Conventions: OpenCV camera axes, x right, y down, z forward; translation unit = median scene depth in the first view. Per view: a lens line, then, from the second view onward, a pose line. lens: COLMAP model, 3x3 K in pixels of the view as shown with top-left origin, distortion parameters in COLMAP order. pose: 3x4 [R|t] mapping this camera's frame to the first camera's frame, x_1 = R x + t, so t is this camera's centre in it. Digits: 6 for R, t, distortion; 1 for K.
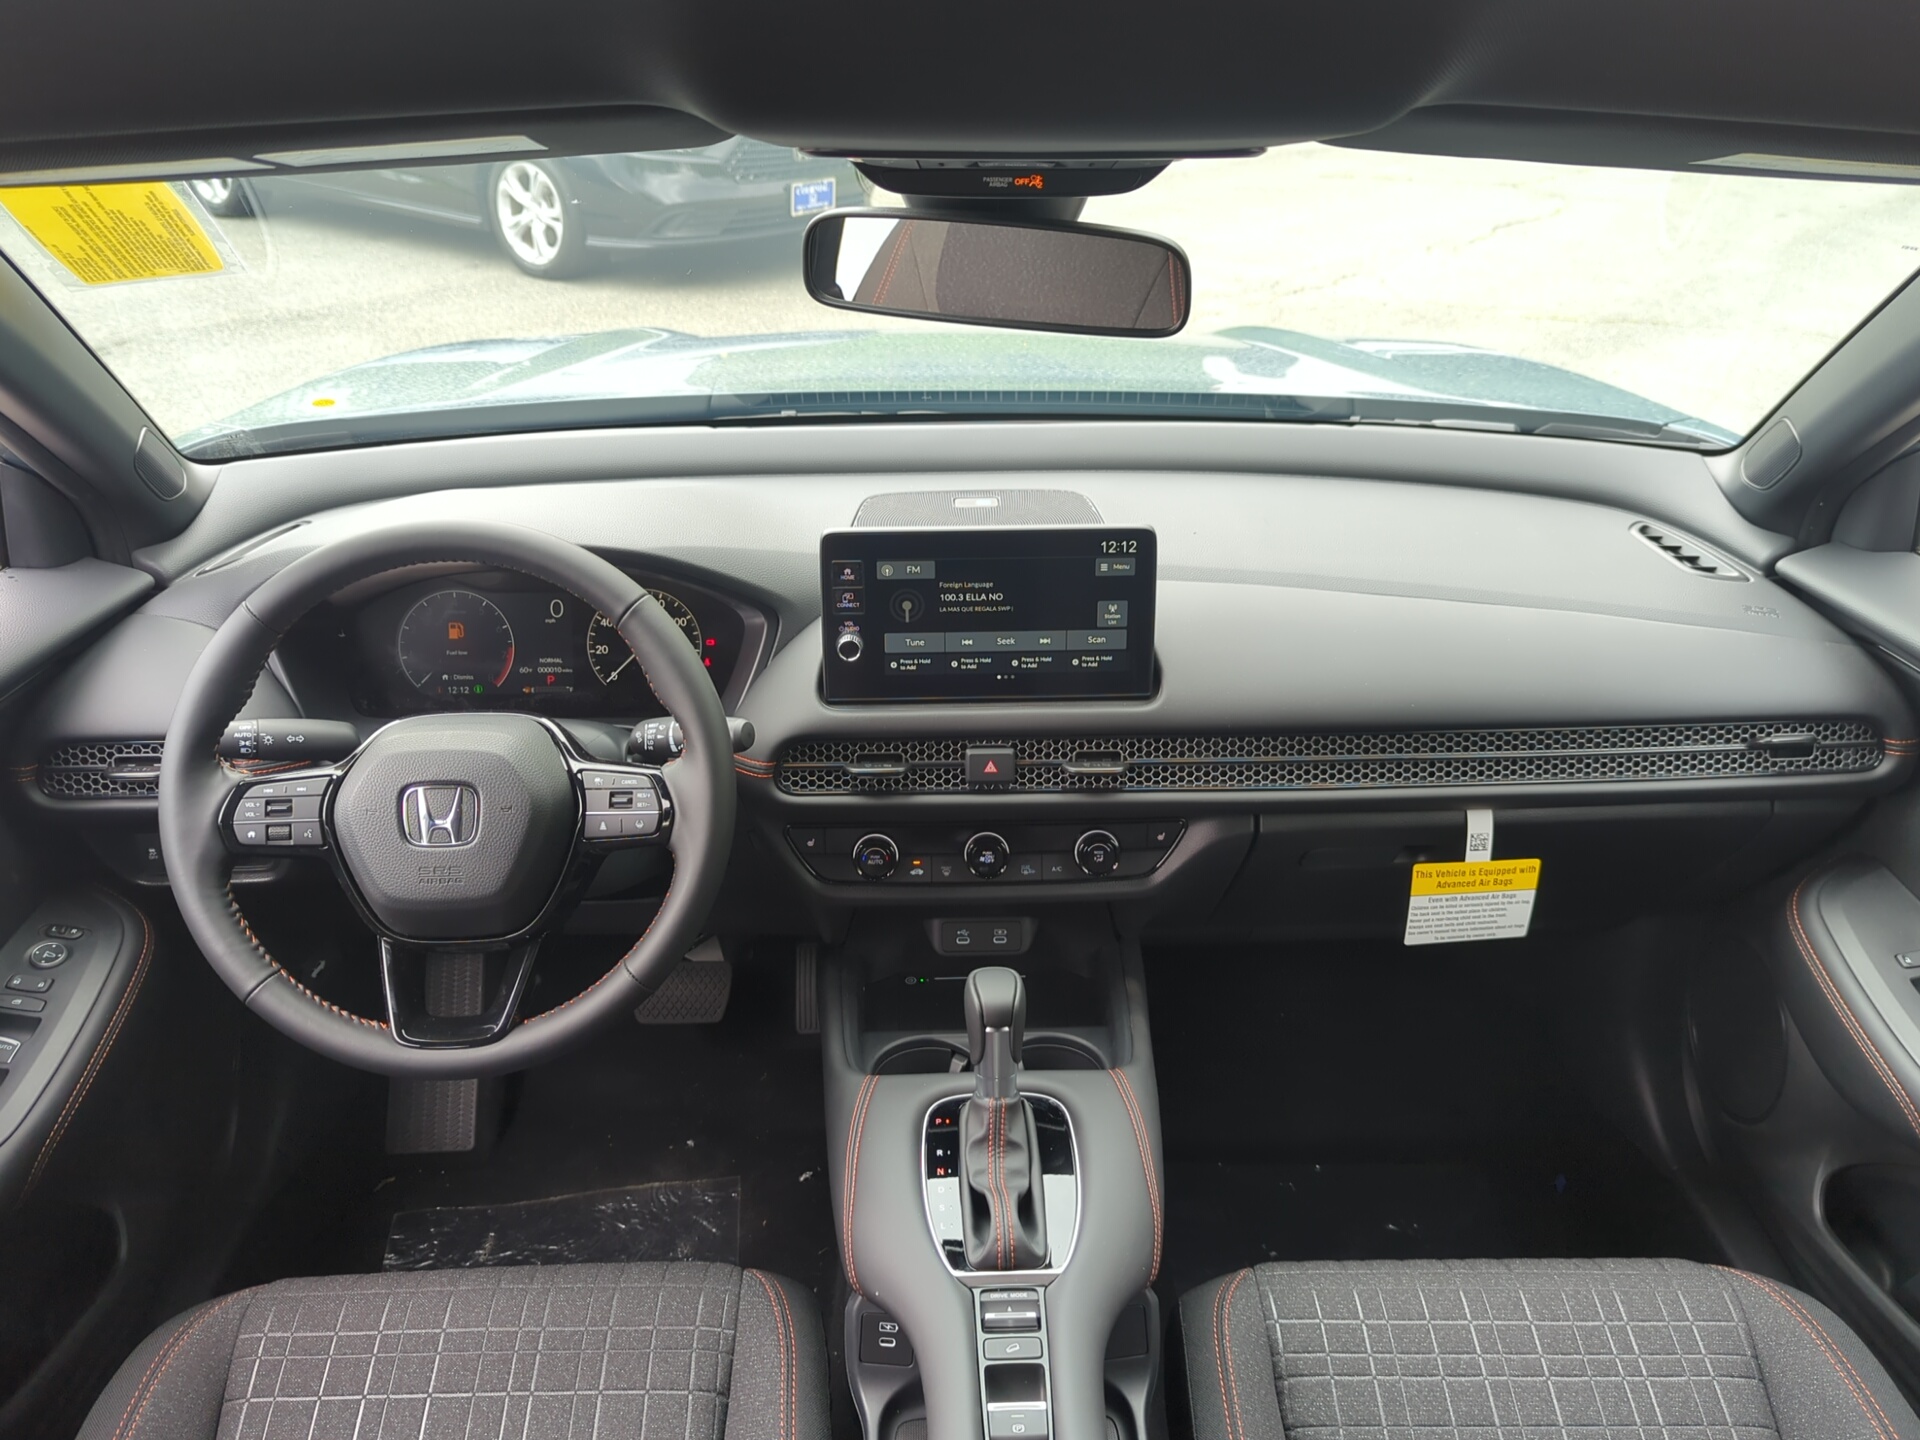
lens RADIAL K [[1565.2, 0, 992.4], [0, 1565.2, 689.7], [0, 0, 1]] dist [0.051201, -0.052970]
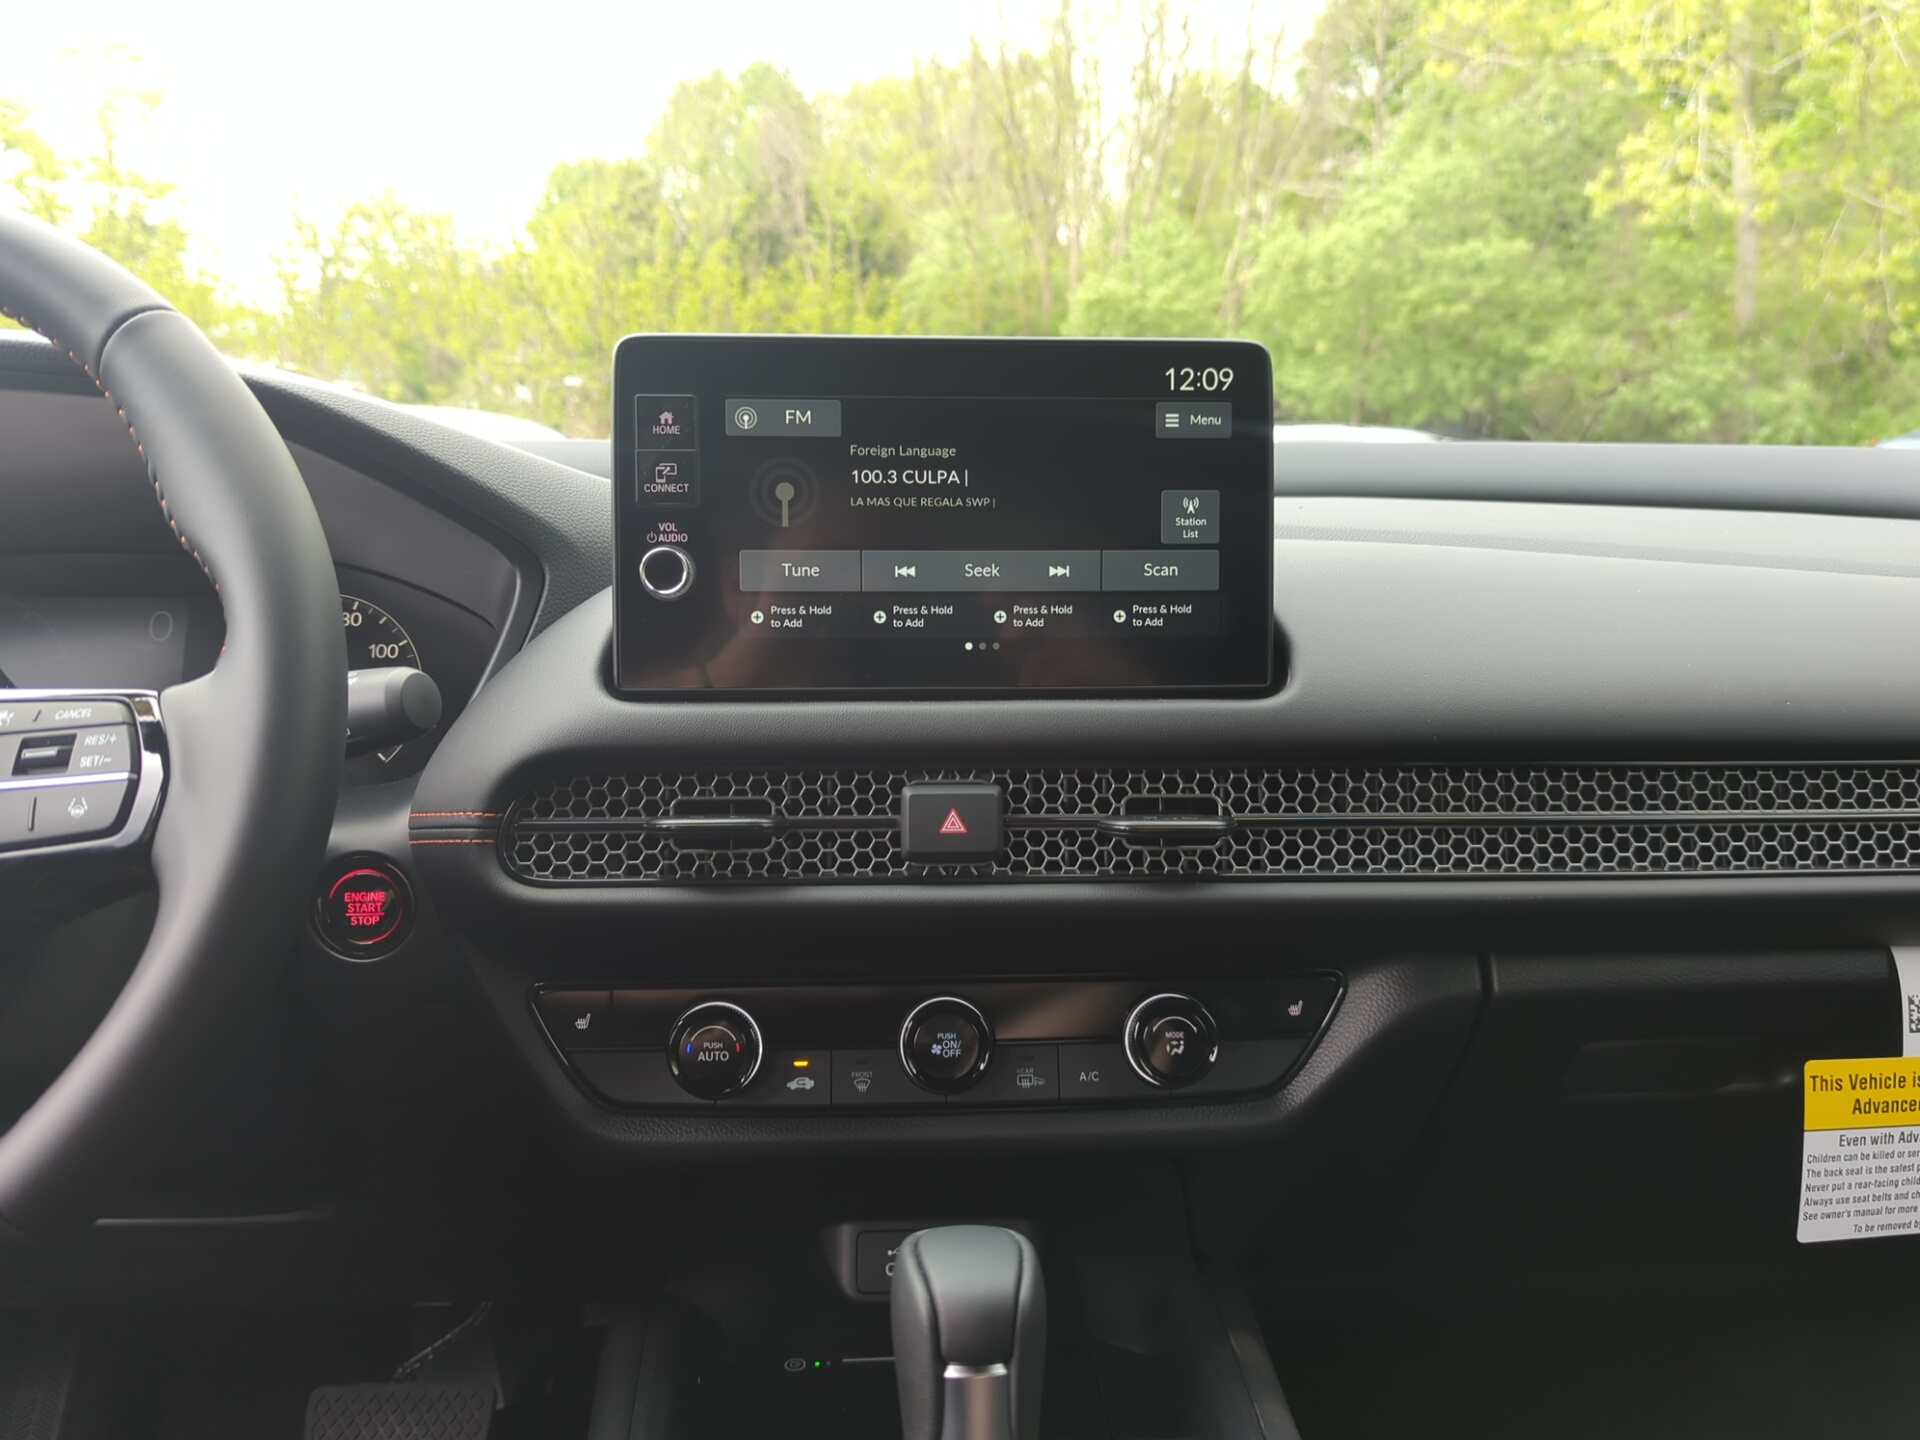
lens RADIAL K [[1565.2, 0, 988.0], [0, 1565.2, 696.8], [0, 0, 1]] dist [0.051201, -0.052970]
pose [[0.999629, -0.004907, 0.026778, -0.003071], [0.012810, 0.952701, -0.303638, 0.161095], [-0.024022, 0.303868, 0.952411, 0.531685]]
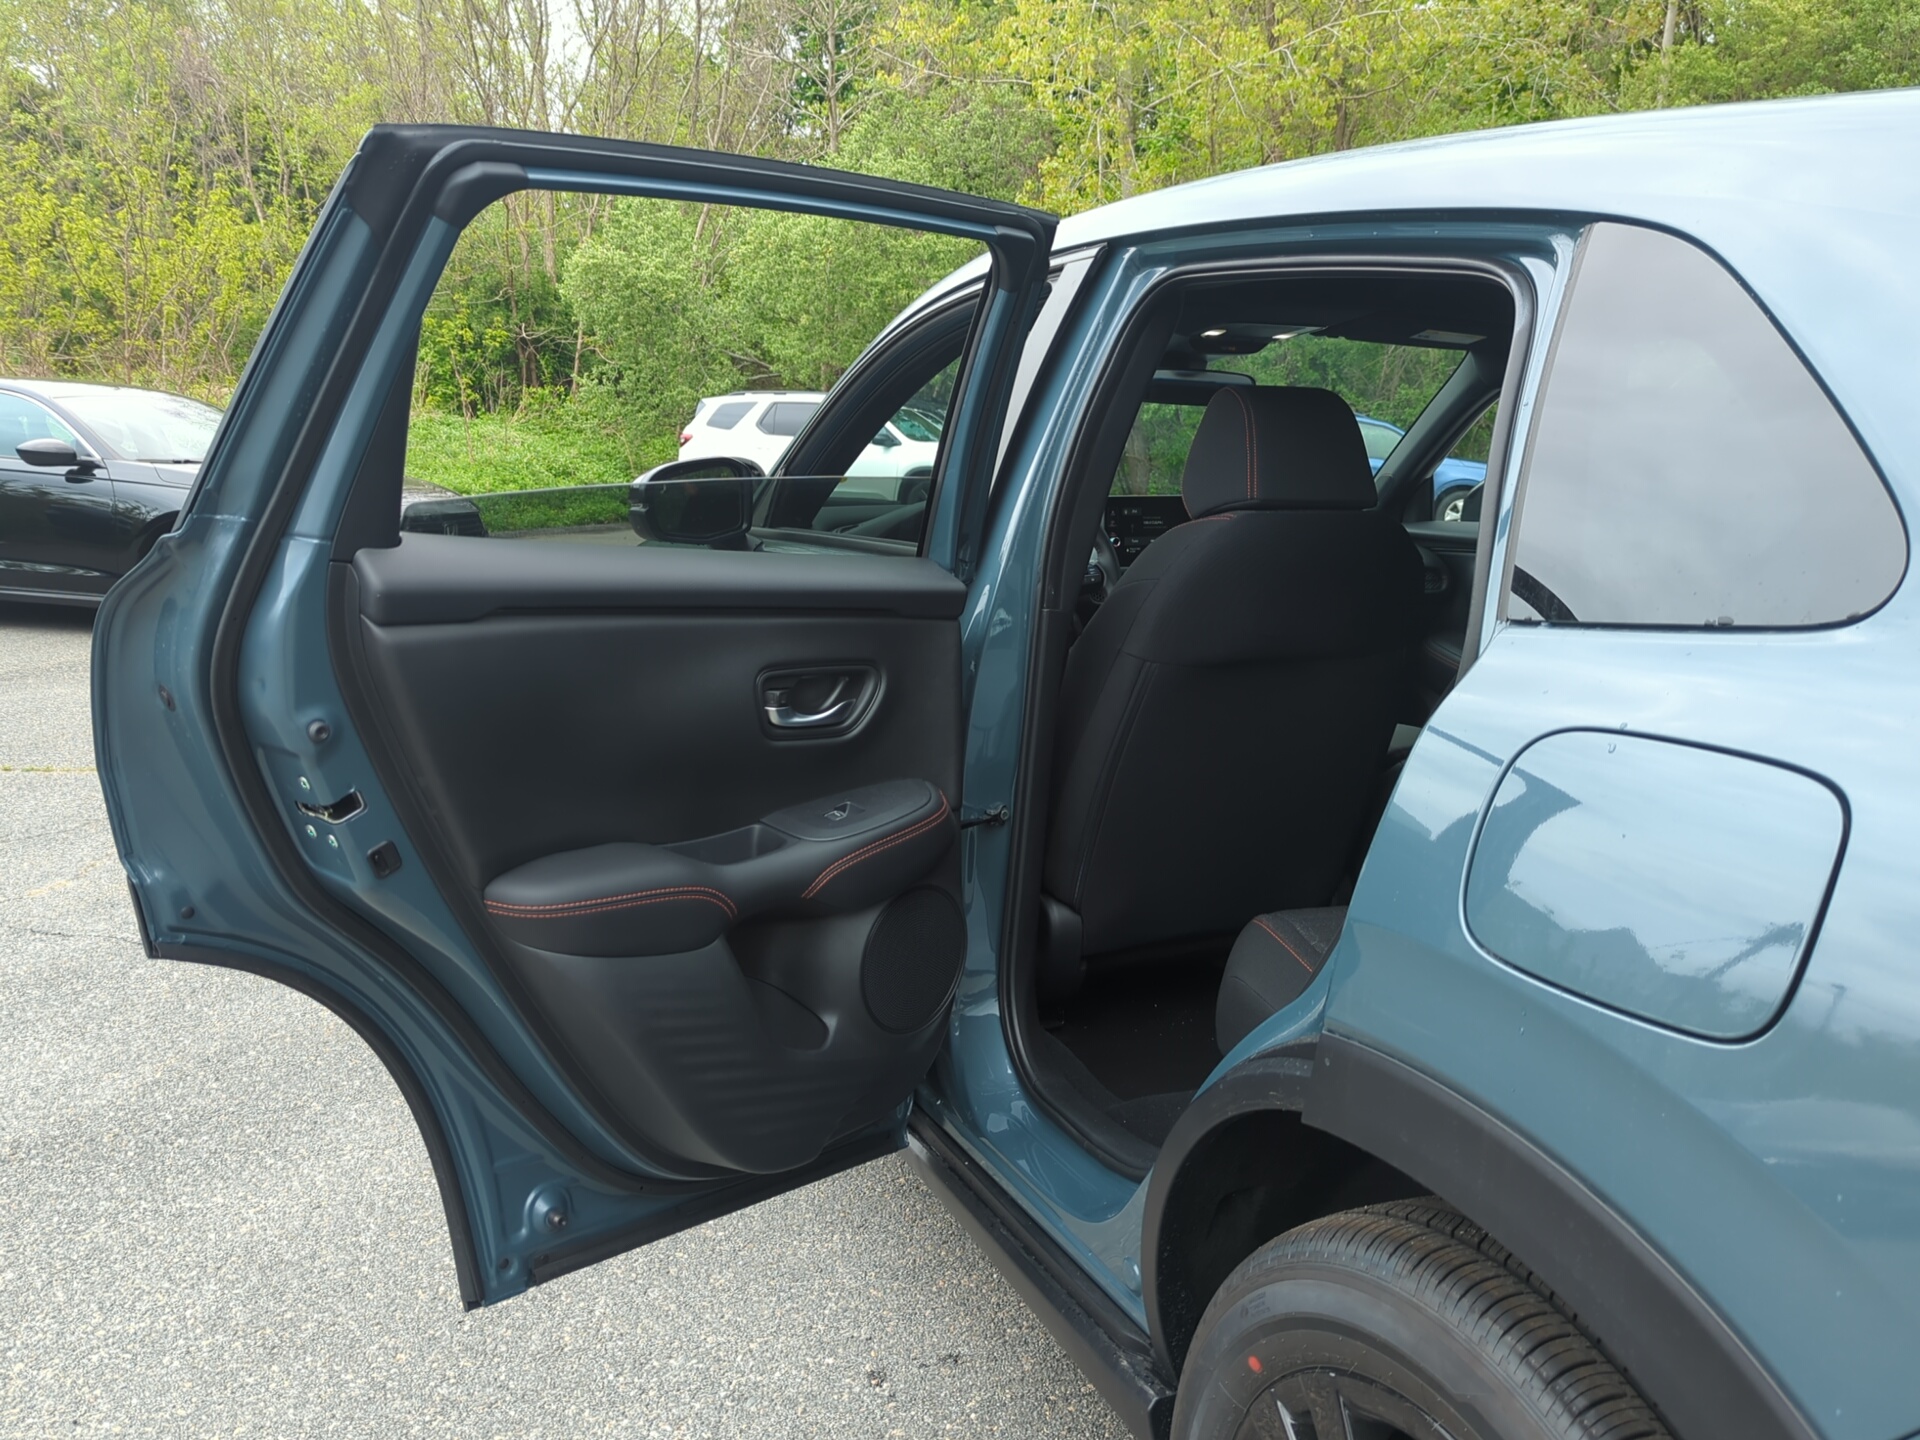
lens RADIAL K [[1565.2, 0, 967.7], [0, 1565.2, 702.2], [0, 0, 1]] dist [0.051201, -0.052970]
pose [[0.929194, -0.055726, 0.365366, -1.265932], [0.150748, 0.959743, -0.236999, 0.796716], [-0.337450, 0.275296, 0.900188, -1.165752]]
